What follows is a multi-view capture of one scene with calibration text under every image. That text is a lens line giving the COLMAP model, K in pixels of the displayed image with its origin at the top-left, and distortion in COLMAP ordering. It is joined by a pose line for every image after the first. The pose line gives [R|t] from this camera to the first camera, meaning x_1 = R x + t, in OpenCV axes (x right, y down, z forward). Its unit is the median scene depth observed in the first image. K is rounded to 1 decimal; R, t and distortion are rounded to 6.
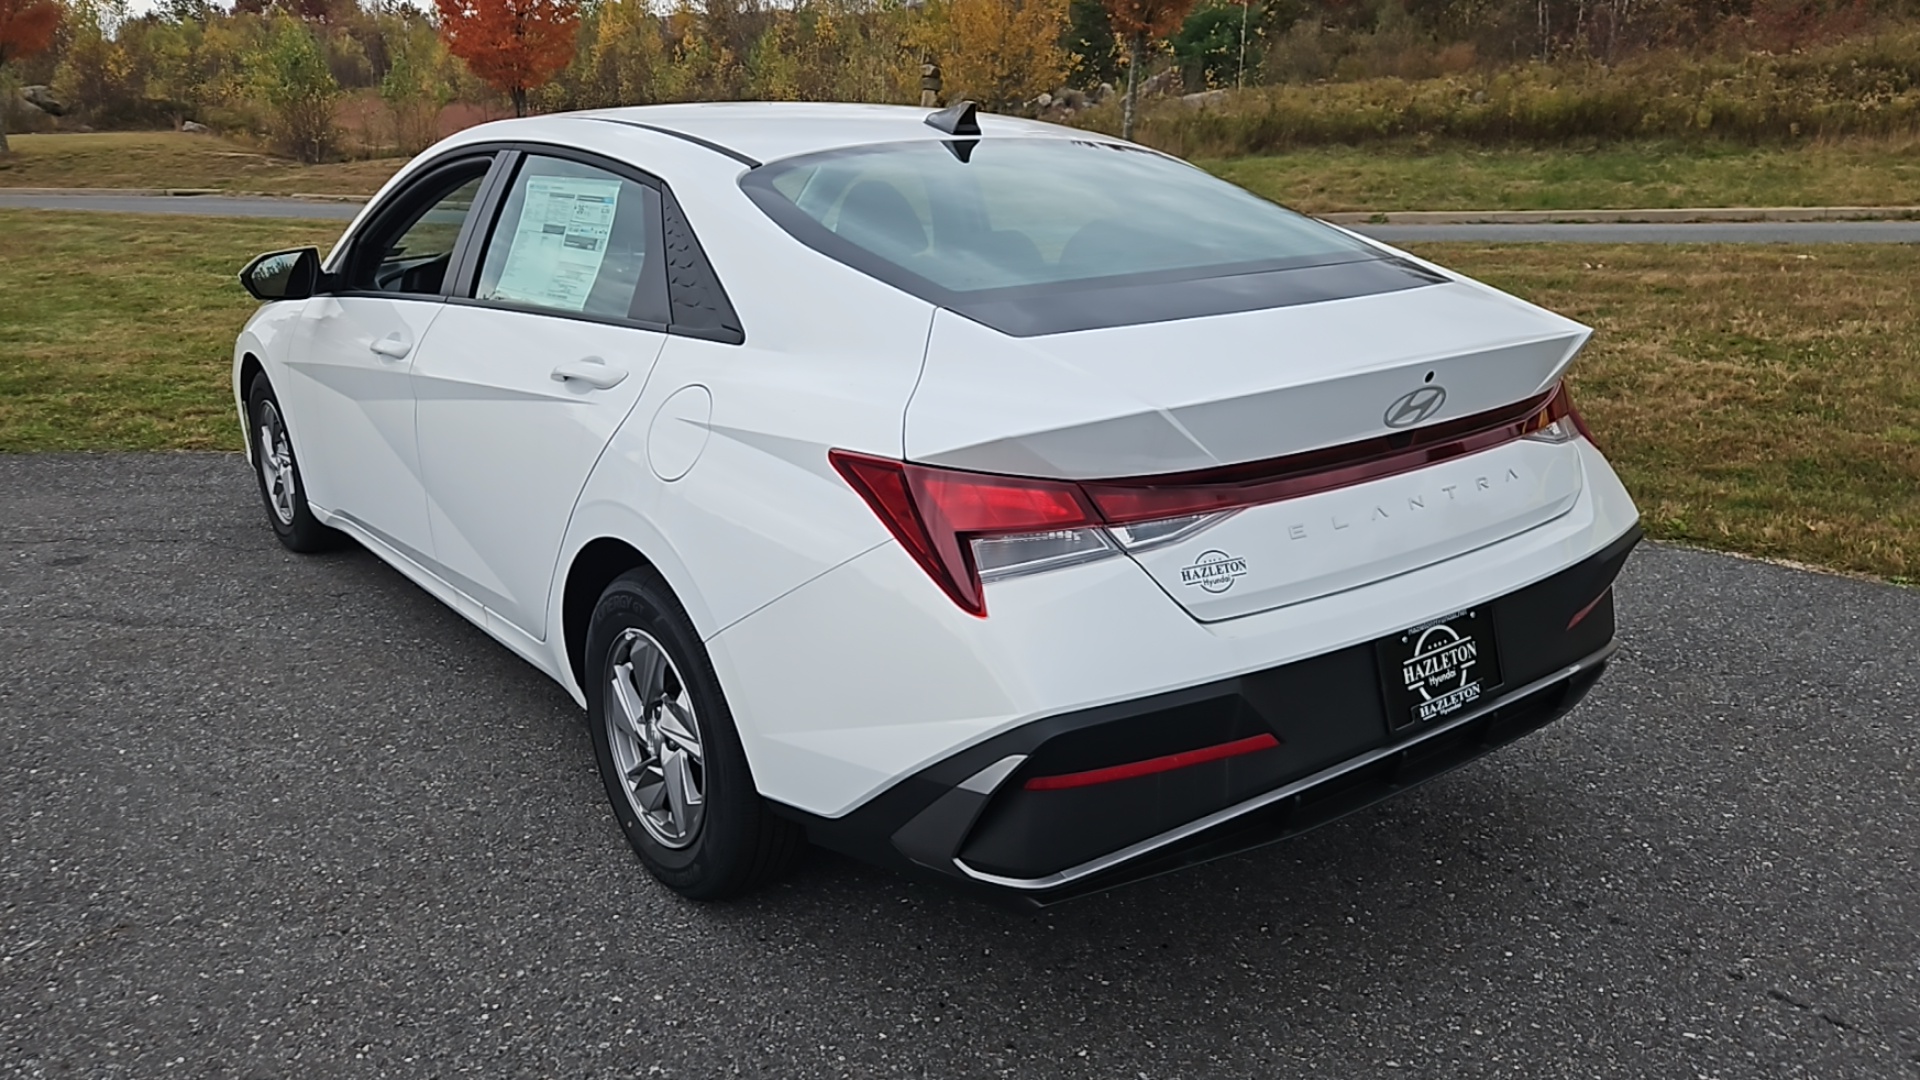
lens RADIAL K [[1400.3, 0, 959.9], [0, 1400.3, 549.9], [0, 0, 1]] dist [0.056196, -0.027898]
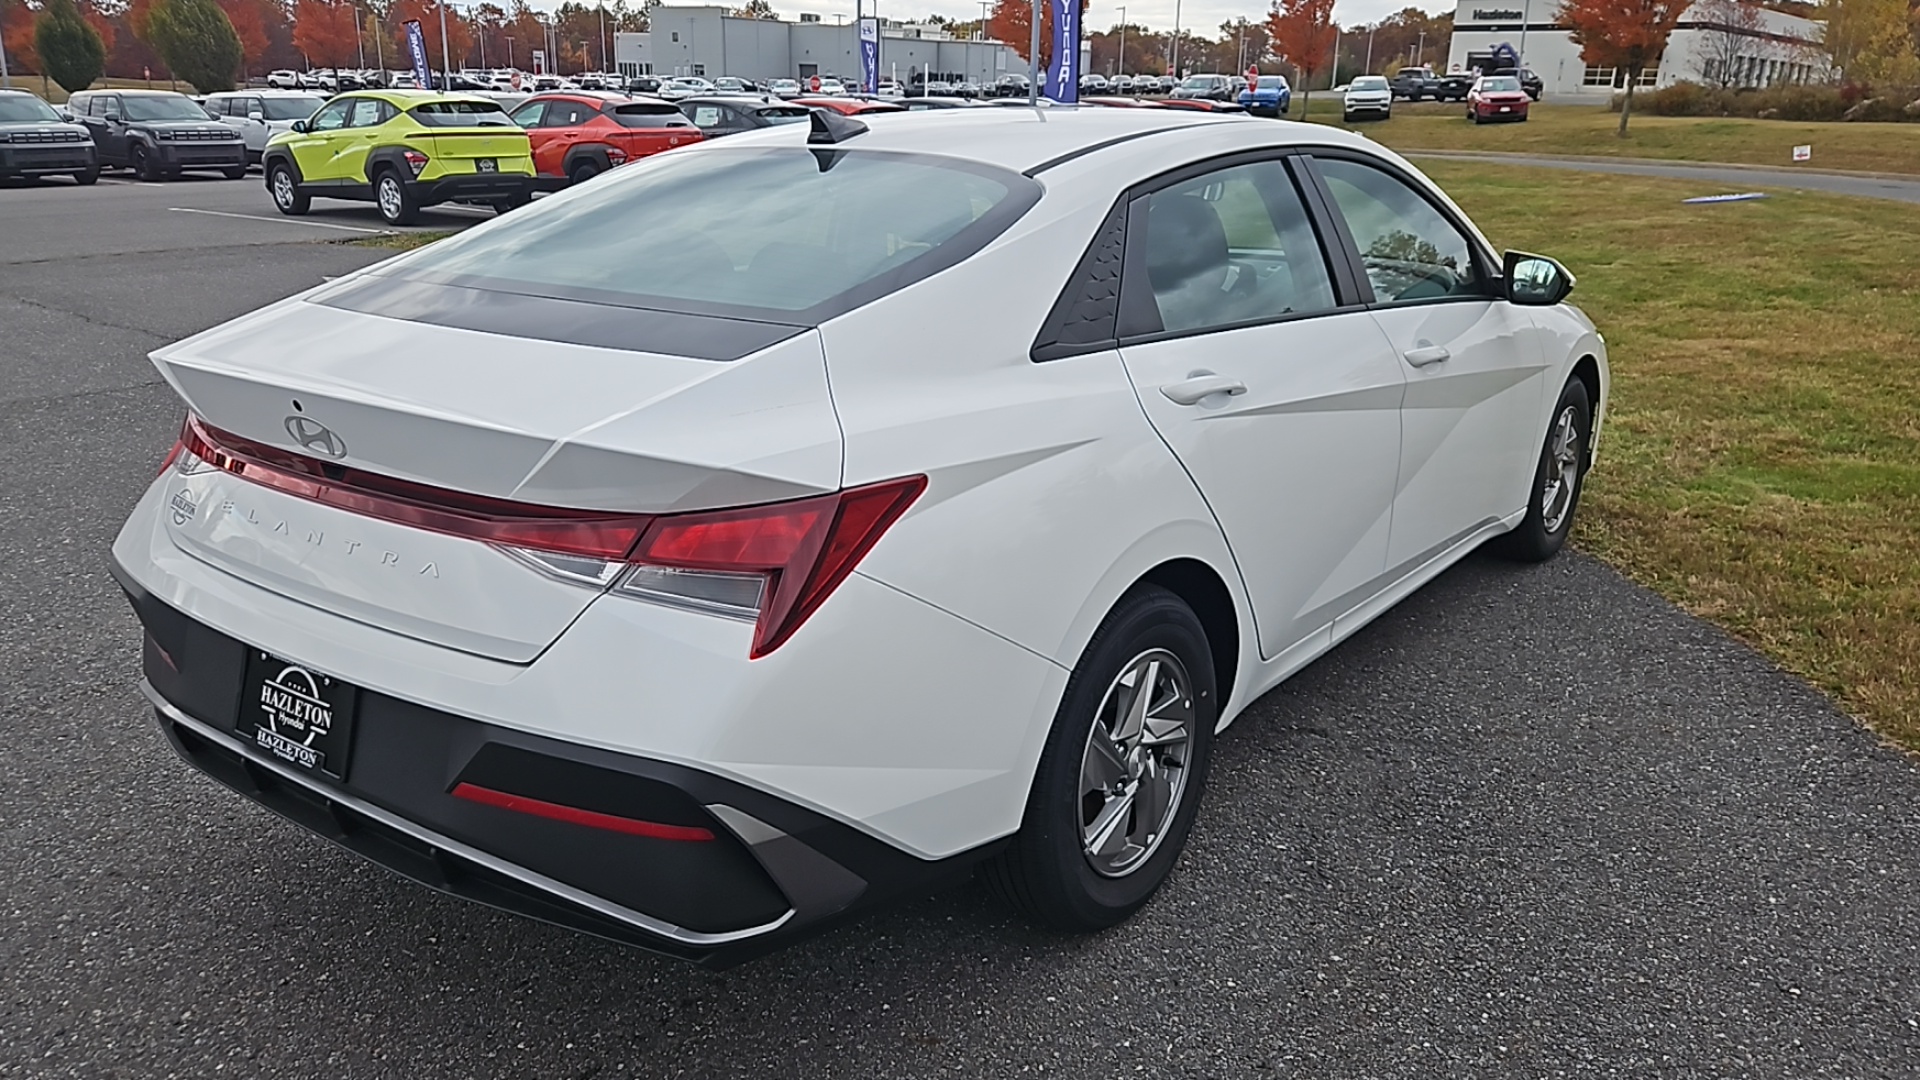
lens RADIAL K [[1400.3, 0, 951.3], [0, 1400.3, 535.9], [0, 0, 1]] dist [0.056196, -0.027898]
pose [[0.282377, 0.283956, -0.916314, 1.308392], [-0.280904, 0.937794, 0.204048, -0.347261], [0.917255, 0.199778, 0.344576, 1.053066]]
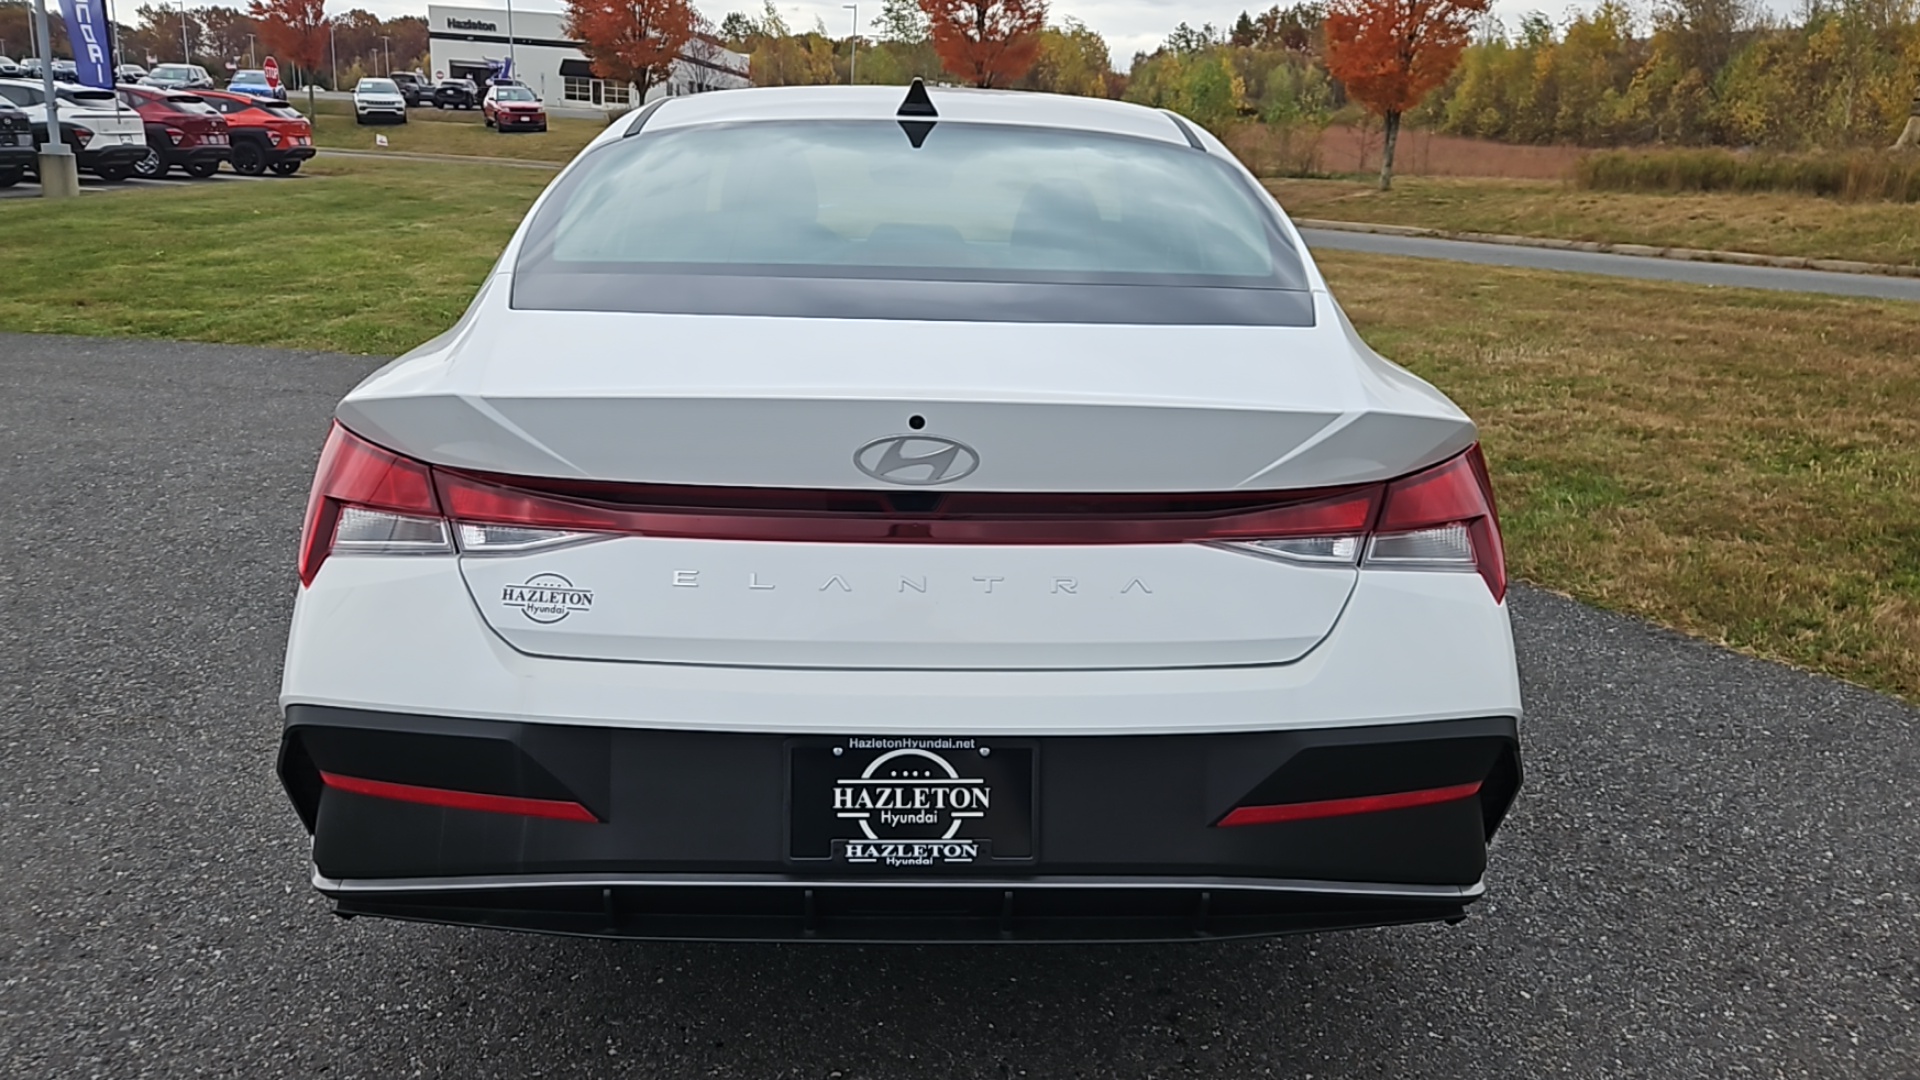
lens RADIAL K [[1400.3, 0, 951.7], [0, 1400.3, 545.7], [0, 0, 1]] dist [0.056196, -0.027898]
pose [[0.813033, 0.191876, -0.549692, 0.748795], [-0.201169, 0.978566, 0.044036, -0.091319], [0.546359, 0.074778, 0.834206, 0.369223]]
